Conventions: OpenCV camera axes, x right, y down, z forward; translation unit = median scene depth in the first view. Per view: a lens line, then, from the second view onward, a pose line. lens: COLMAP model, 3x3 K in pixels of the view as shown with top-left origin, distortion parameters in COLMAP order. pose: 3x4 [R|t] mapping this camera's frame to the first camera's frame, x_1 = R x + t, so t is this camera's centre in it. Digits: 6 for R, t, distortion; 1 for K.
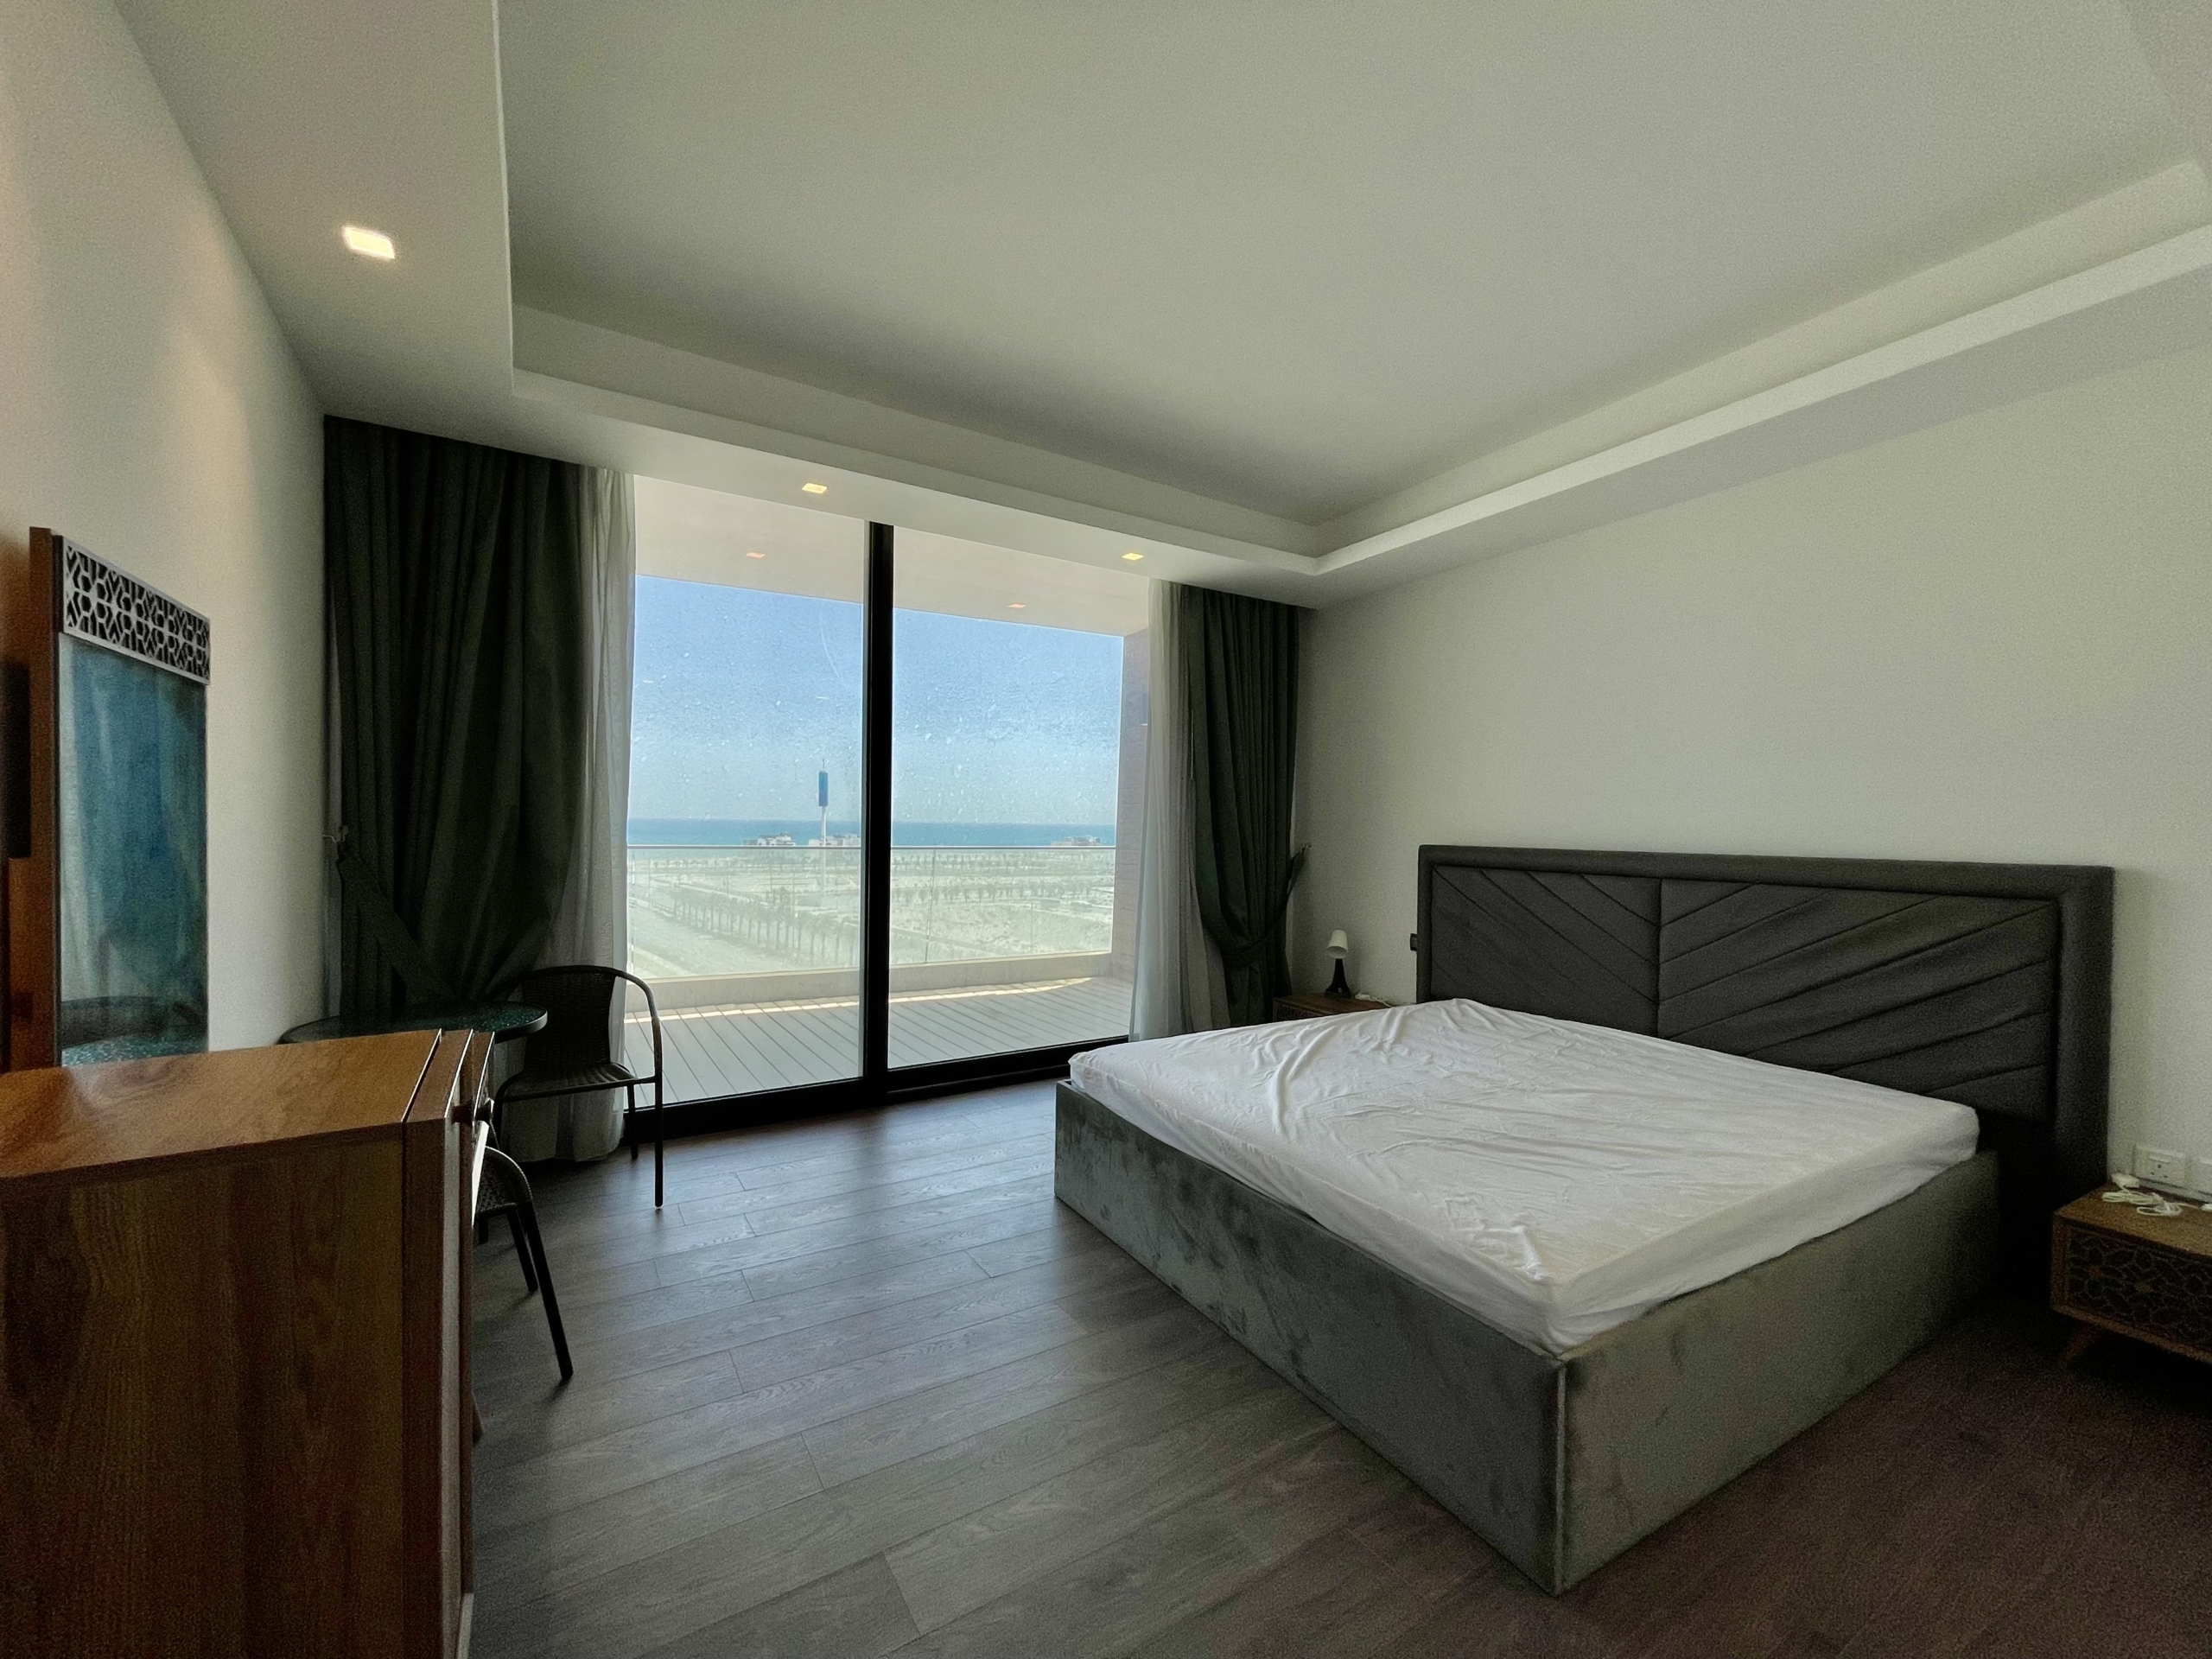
lens RADIAL K [[887.8, 0, 1101.5], [0, 887.8, 834.2], [0, 0, 1]] dist [-0.004067, -0.000139]
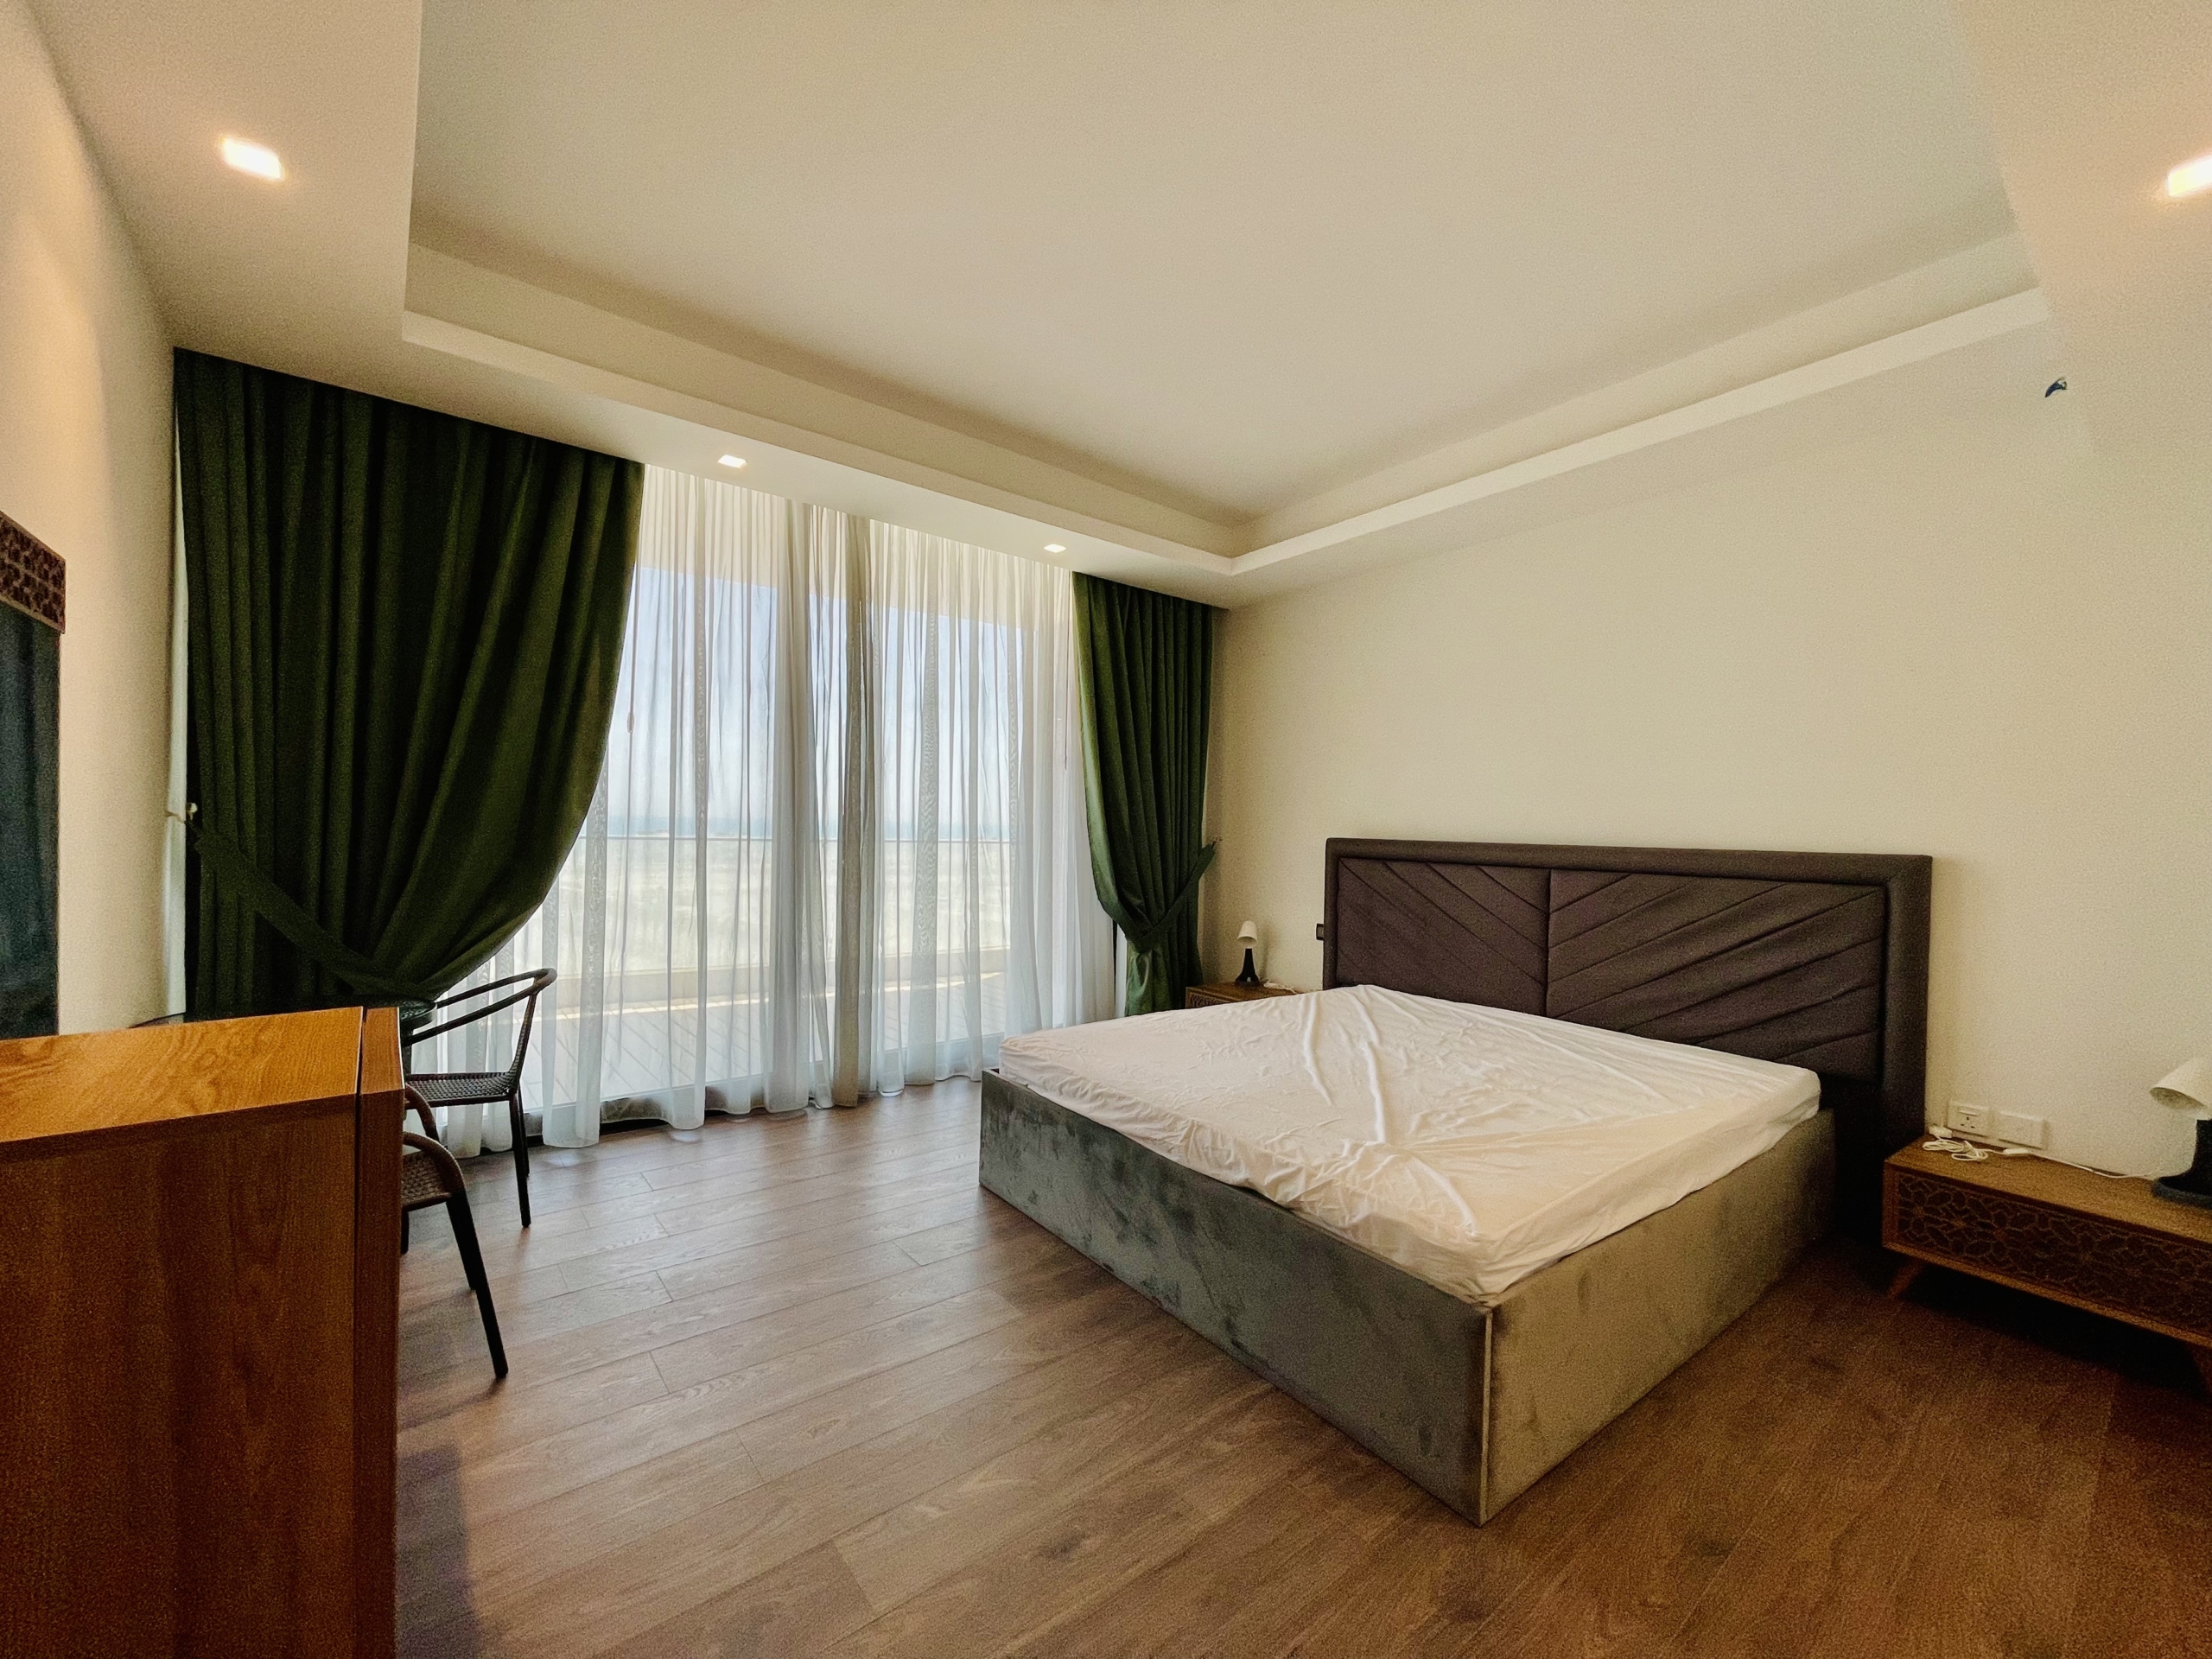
lens RADIAL K [[887.8, 0, 1101.5], [0, 887.8, 834.2], [0, 0, 1]] dist [-0.004067, -0.000139]
pose [[0.993174, 0.008166, 0.116355, -0.044825], [-0.008217, 0.999966, -0.000045, 0.016917], [-0.116351, -0.000911, 0.993208, -0.005603]]
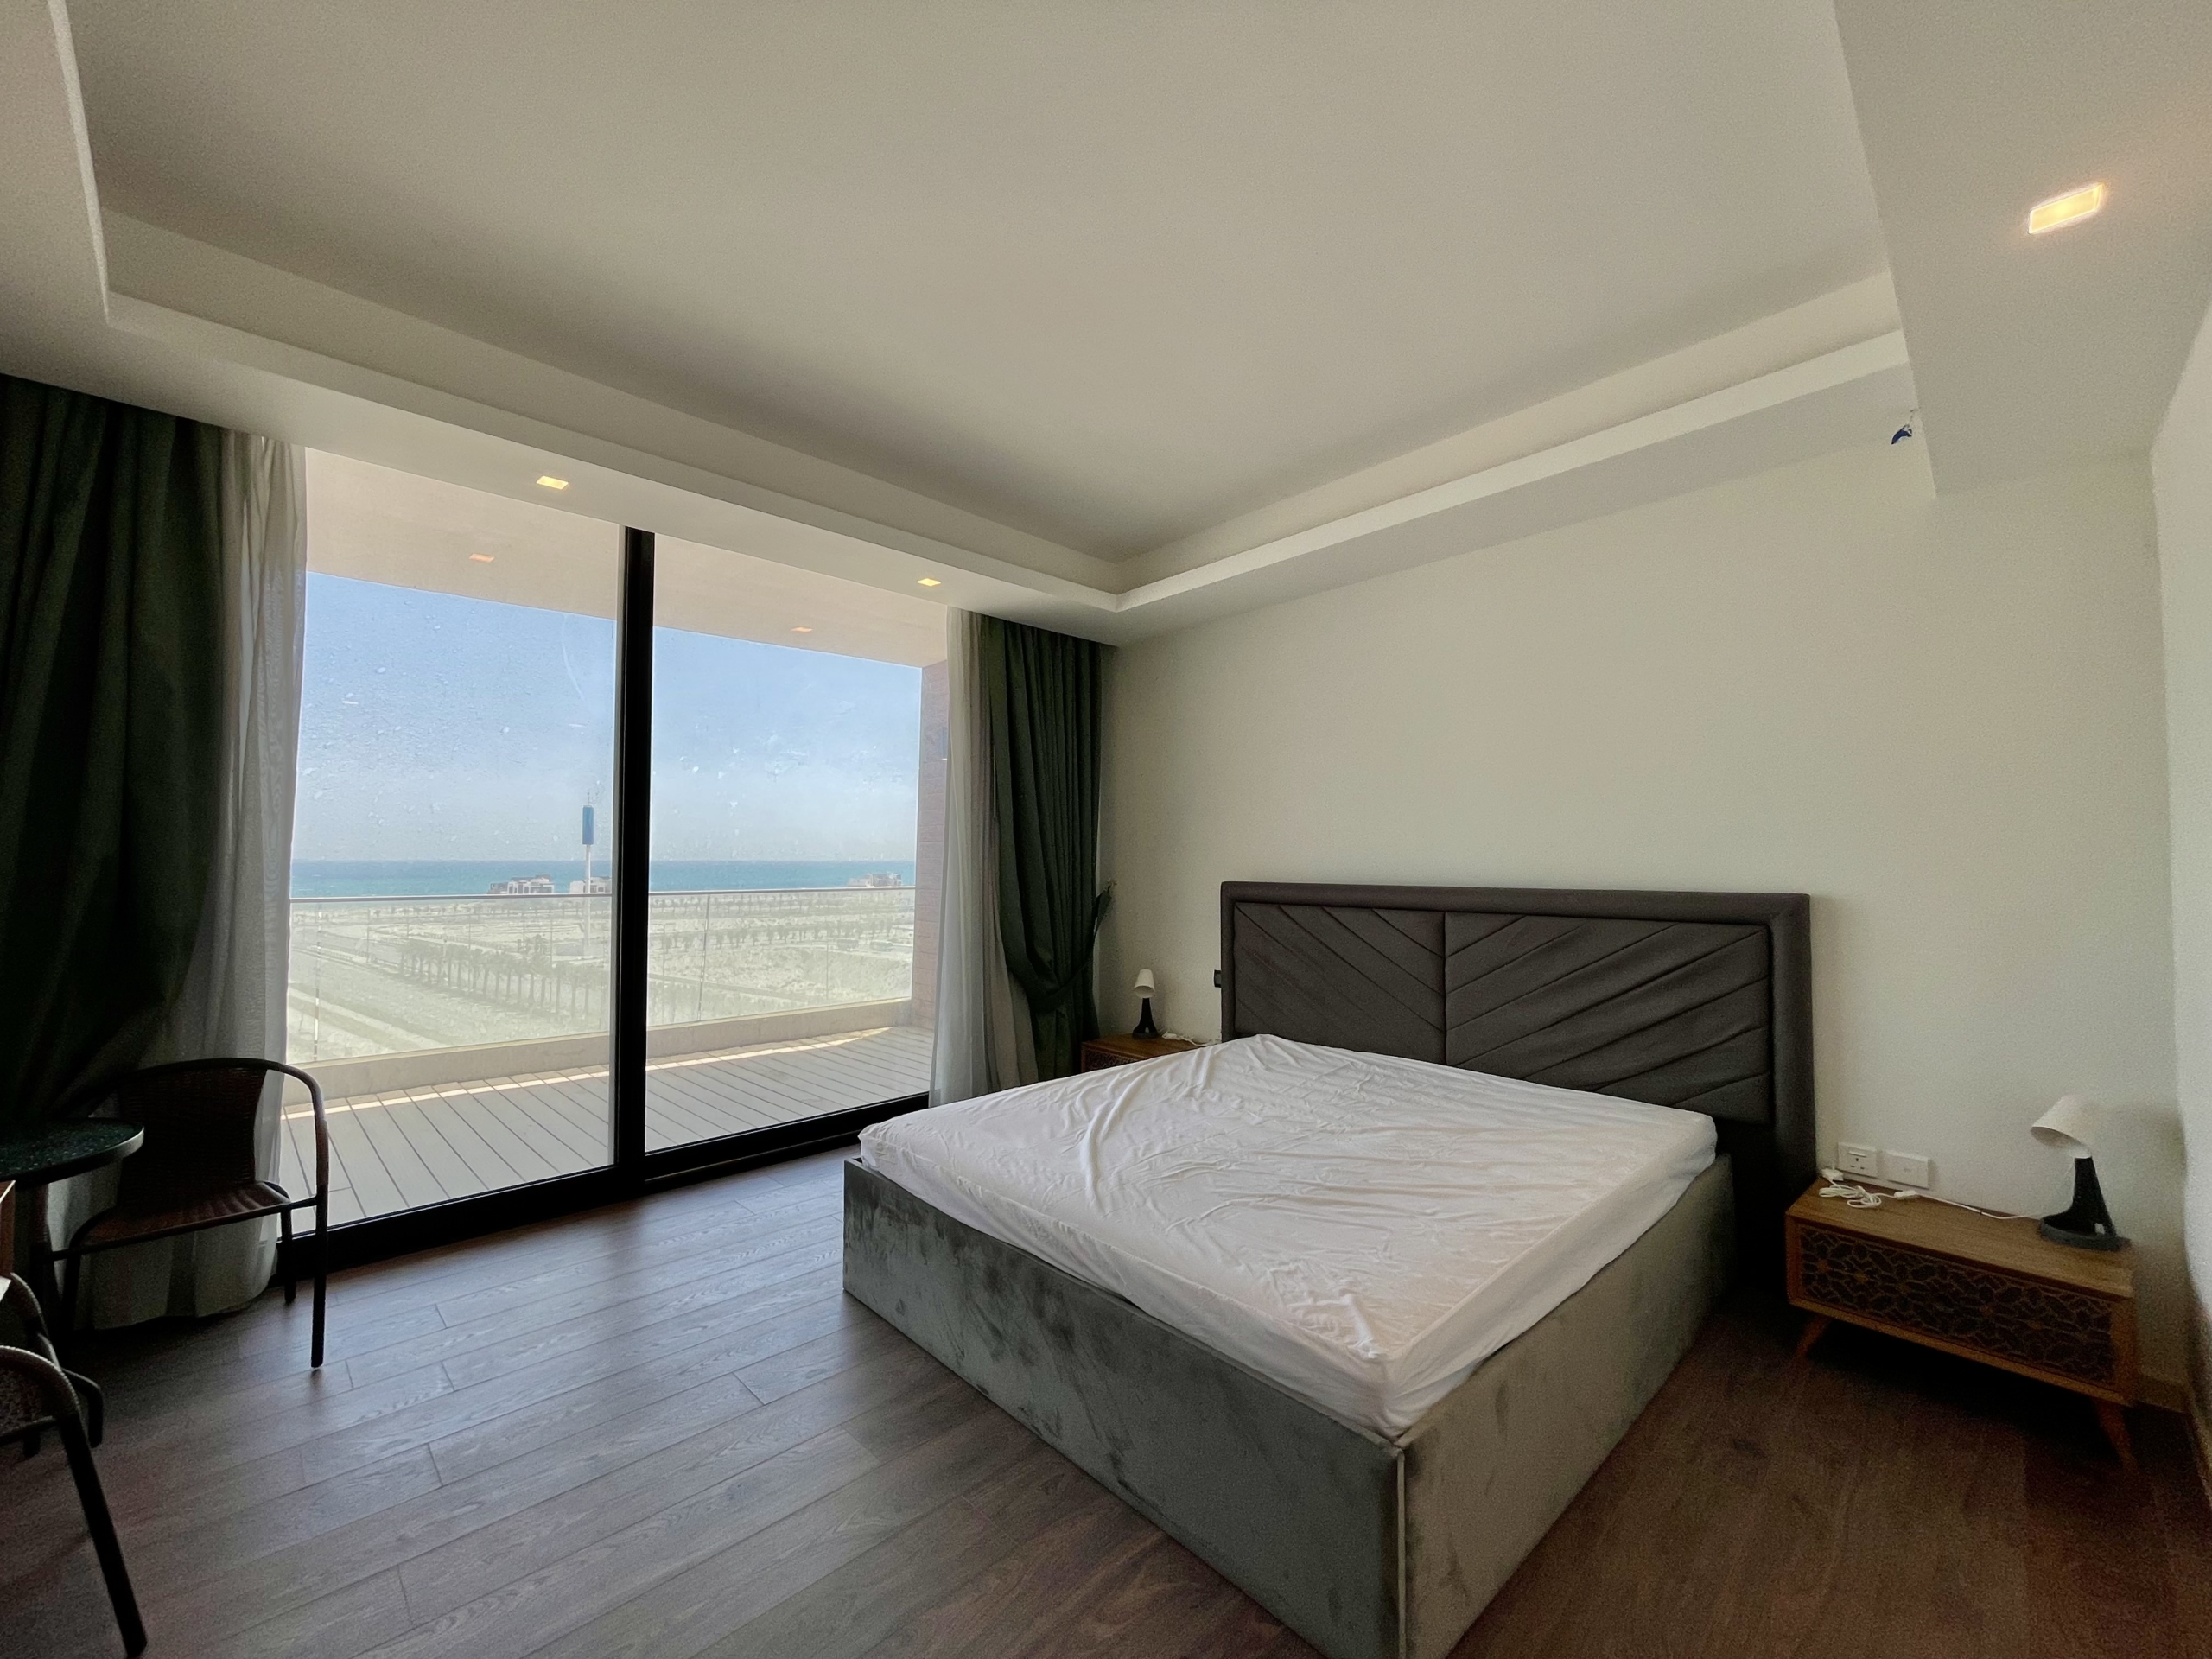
lens RADIAL K [[887.8, 0, 1101.5], [0, 887.8, 834.2], [0, 0, 1]] dist [-0.004067, -0.000139]
pose [[0.975616, -0.006896, 0.219374, 0.009199], [0.015456, 0.999184, -0.037327, -0.011270], [-0.218938, 0.039807, 0.974926, 0.082859]]
